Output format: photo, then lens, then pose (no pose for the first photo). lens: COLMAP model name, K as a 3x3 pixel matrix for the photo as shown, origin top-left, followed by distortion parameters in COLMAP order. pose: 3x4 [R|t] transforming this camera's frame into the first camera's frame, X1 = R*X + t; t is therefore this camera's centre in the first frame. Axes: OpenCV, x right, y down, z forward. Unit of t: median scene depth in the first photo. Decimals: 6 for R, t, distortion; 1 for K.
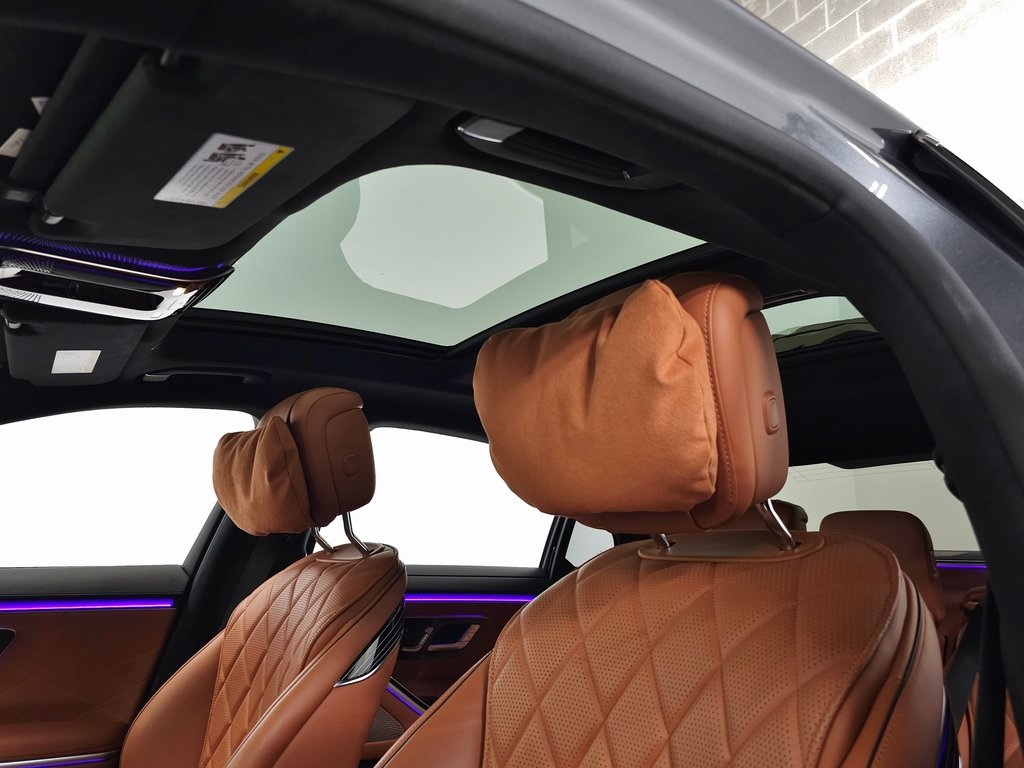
lens RADIAL K [[781.7, 0, 512.0], [0, 781.7, 384.0], [0, 0, 1]] dist [0.000694, 0.000154]
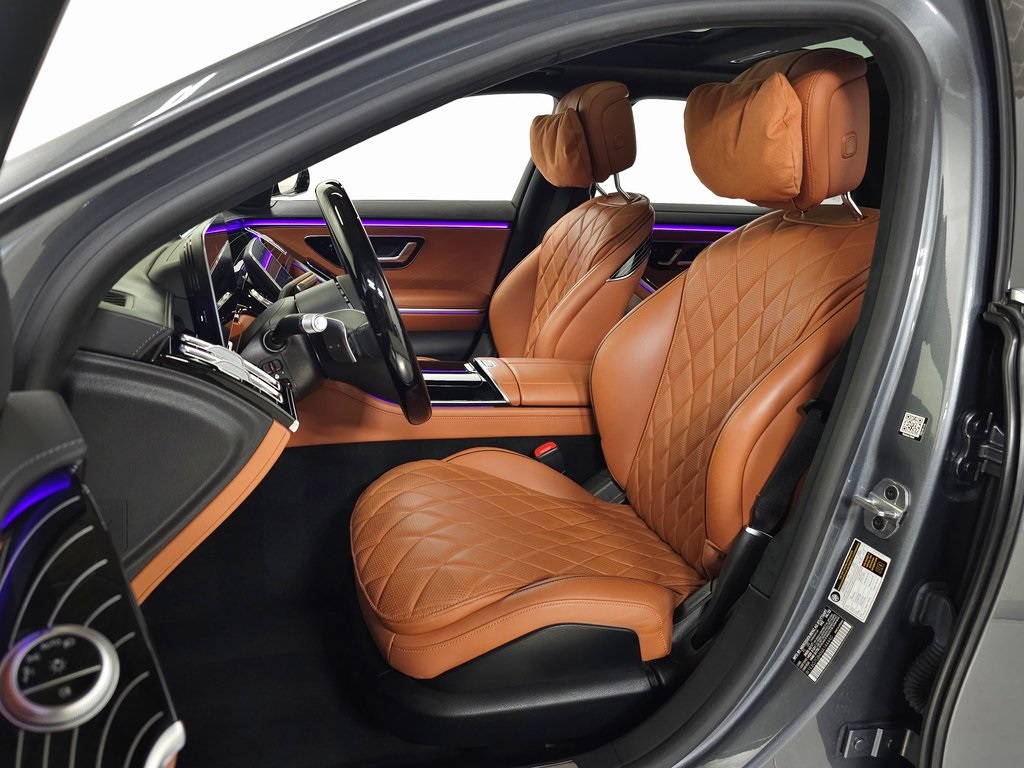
lens RADIAL K [[876.1, 0, 508.6], [0, 876.1, 364.9], [0, 0, 1]] dist [0.012463, 0.010845]
pose [[0.941820, 0.097832, -0.321565, 0.180595], [0.049851, 0.905464, 0.421485, -0.235010], [0.332400, -0.412993, 0.847907, -0.683708]]
